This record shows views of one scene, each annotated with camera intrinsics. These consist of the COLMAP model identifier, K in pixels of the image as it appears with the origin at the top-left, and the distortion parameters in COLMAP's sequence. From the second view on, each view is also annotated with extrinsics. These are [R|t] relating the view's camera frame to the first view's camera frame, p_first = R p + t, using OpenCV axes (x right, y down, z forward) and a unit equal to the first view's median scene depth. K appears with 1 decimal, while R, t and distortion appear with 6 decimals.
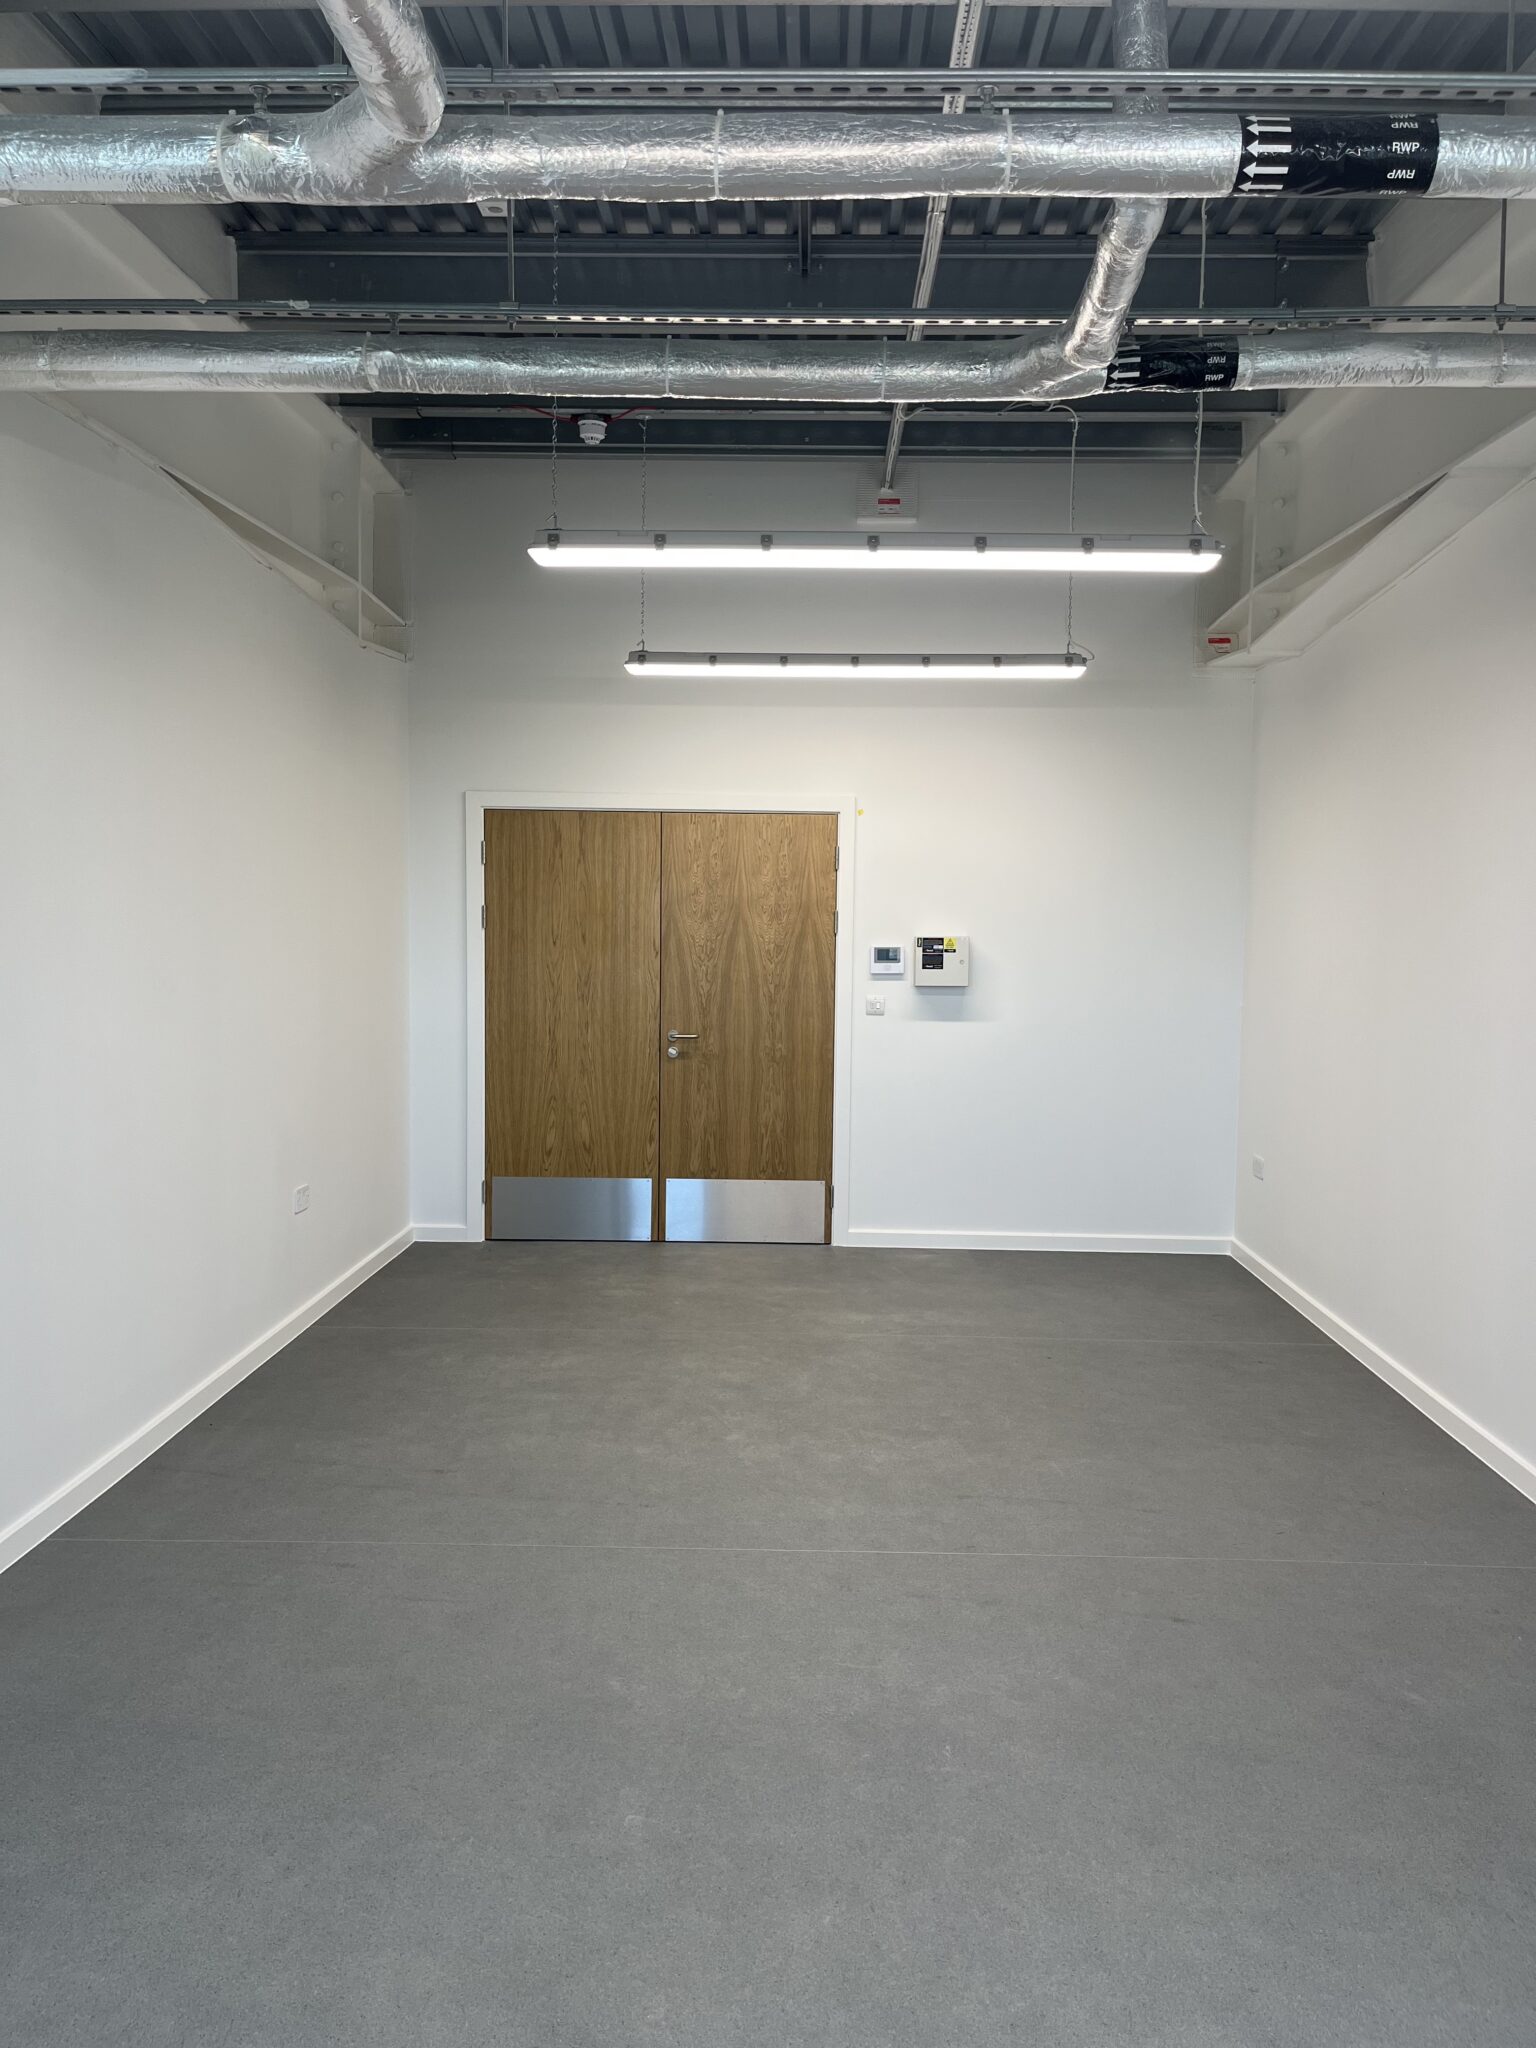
lens RADIAL K [[1549.5, 0, 768.0], [0, 1549.5, 1024.0], [0, 0, 1]] dist [-0.028526, -0.000227]
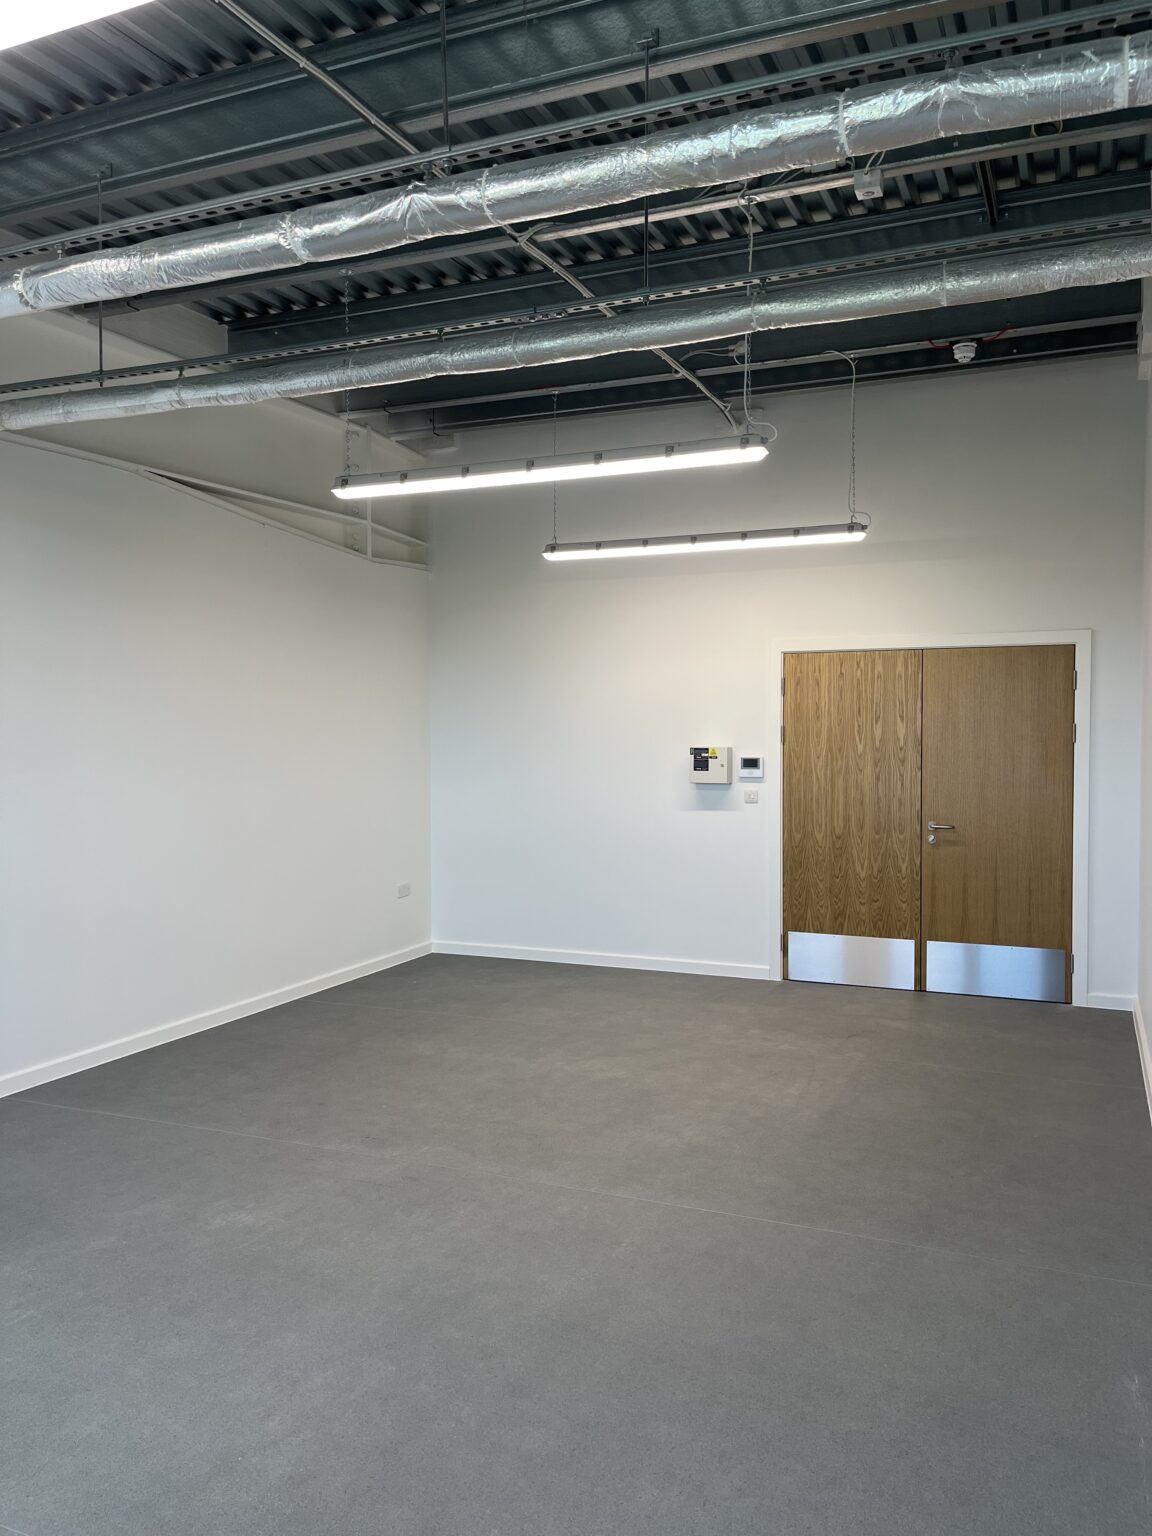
lens RADIAL K [[1194.4, 0, 576.0], [0, 1194.4, 768.0], [0, 0, 1]] dist [-0.079561, 0.035298]
pose [[0.915394, 0.005603, -0.402520, 0.346907], [-0.021596, 0.999147, -0.035205, -0.000986], [0.401979, 0.040919, 0.914734, 0.030605]]
